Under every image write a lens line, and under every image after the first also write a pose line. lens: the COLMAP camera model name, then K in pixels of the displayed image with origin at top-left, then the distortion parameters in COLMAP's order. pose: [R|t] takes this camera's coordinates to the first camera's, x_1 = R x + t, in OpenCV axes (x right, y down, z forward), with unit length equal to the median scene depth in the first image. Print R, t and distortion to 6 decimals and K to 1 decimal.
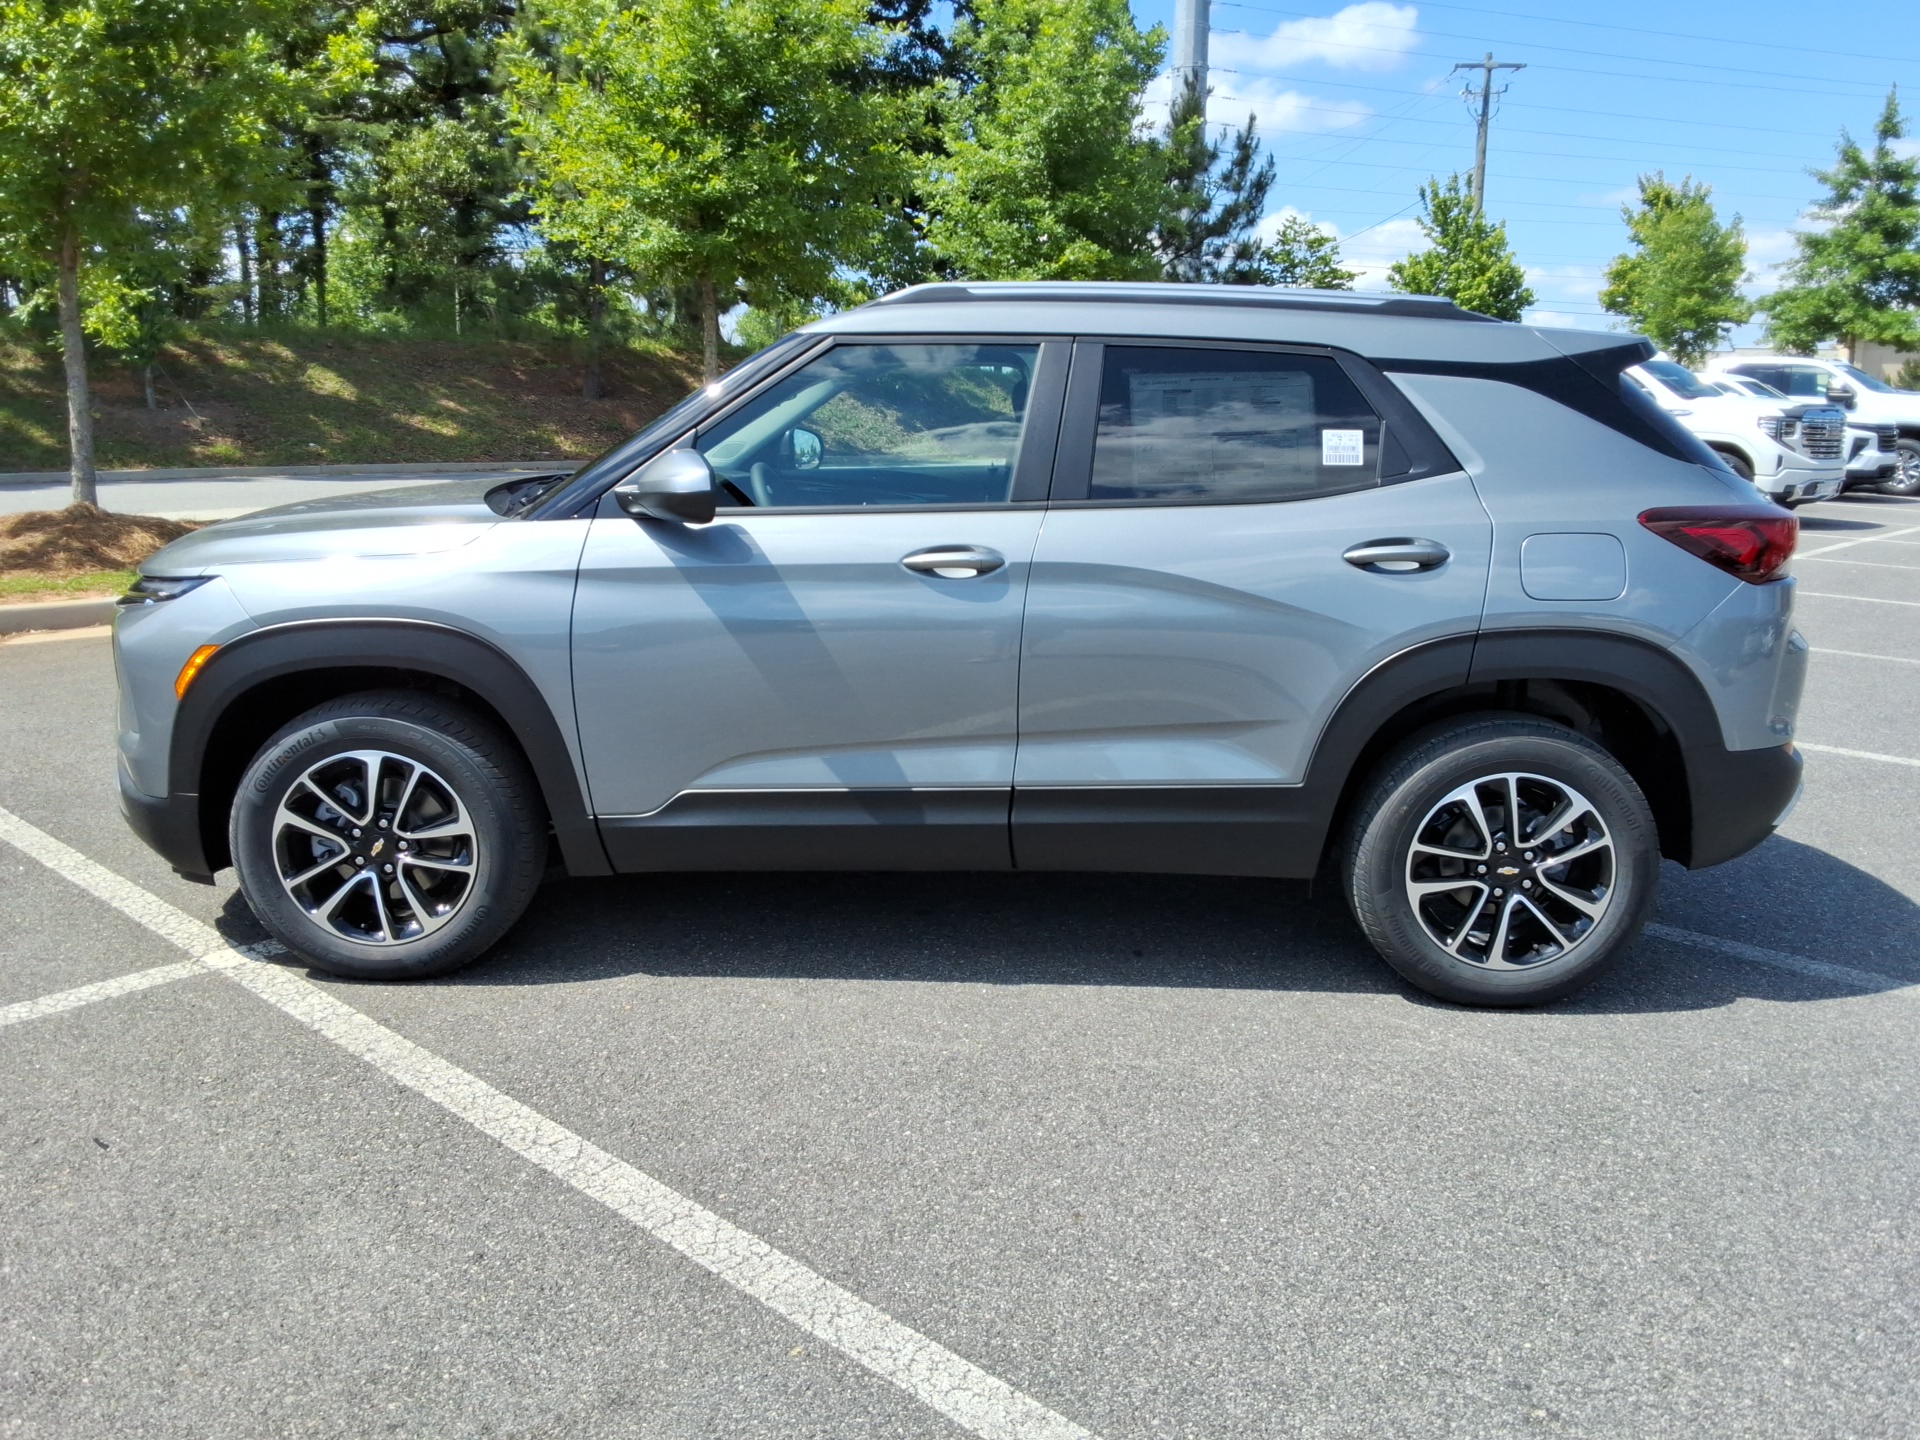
lens RADIAL K [[1545.5, 0, 960.5], [0, 1545.5, 686.3], [0, 0, 1]] dist [0.096676, -0.148353]
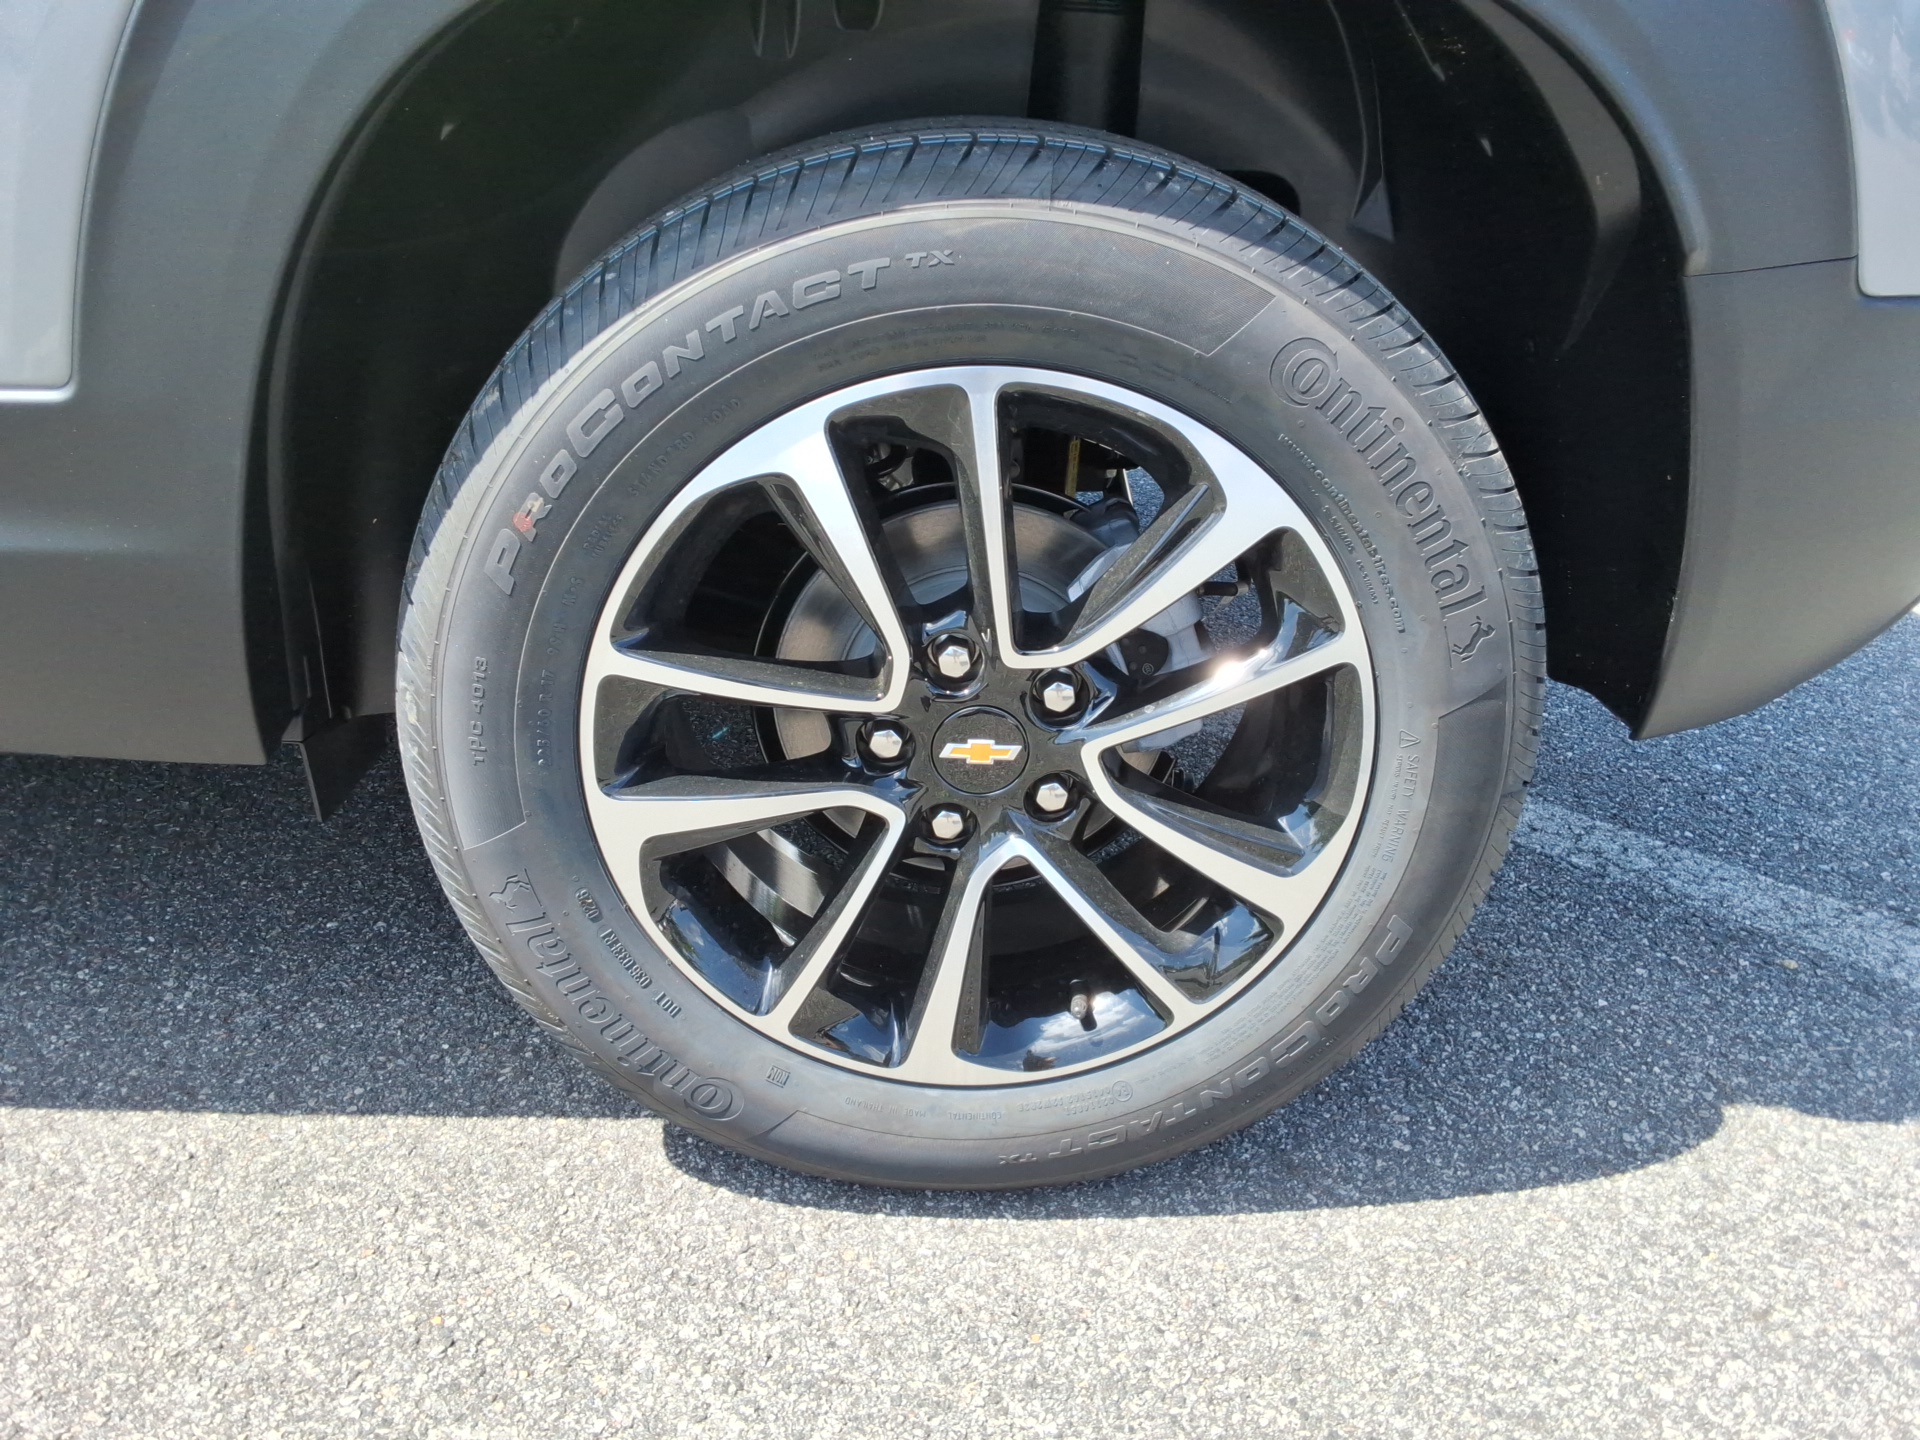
lens RADIAL K [[1545.5, 0, 972.6], [0, 1545.5, 686.6], [0, 0, 1]] dist [0.096676, -0.148353]
pose [[0.996735, 0.012234, 0.079816, 0.323388], [-0.029705, 0.974693, 0.221563, 0.049299], [-0.075086, -0.223211, 0.971874, 0.738615]]
